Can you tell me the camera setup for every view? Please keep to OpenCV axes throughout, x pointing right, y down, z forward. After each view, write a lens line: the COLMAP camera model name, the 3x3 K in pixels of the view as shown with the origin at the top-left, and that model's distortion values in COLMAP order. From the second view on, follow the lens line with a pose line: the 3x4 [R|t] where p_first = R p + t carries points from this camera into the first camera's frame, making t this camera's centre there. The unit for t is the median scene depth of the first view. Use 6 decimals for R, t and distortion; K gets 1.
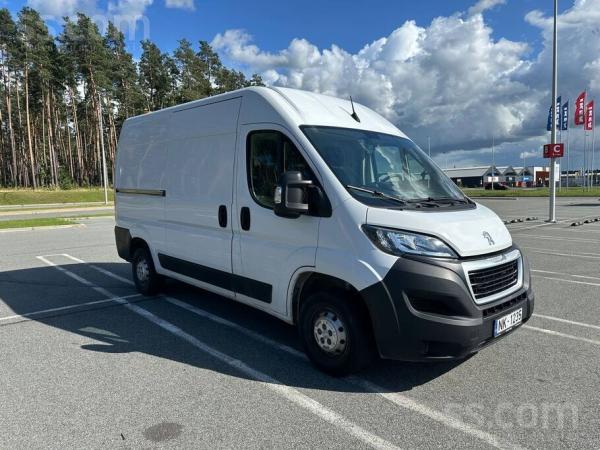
lens RADIAL K [[419.6, 0, 301.4], [0, 419.6, 225.5], [0, 0, 1]] dist [0.039293, -0.026882]
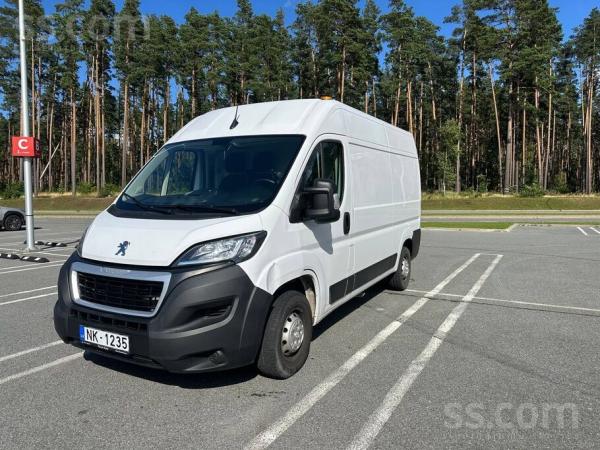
lens RADIAL K [[419.6, 0, 301.1], [0, 419.6, 223.7], [0, 0, 1]] dist [0.039293, -0.026882]
pose [[0.285533, 0.047306, -0.957201, 1.523839], [-0.064935, 0.997441, 0.029925, -0.084253], [0.956167, 0.053612, 0.287874, 1.157019]]
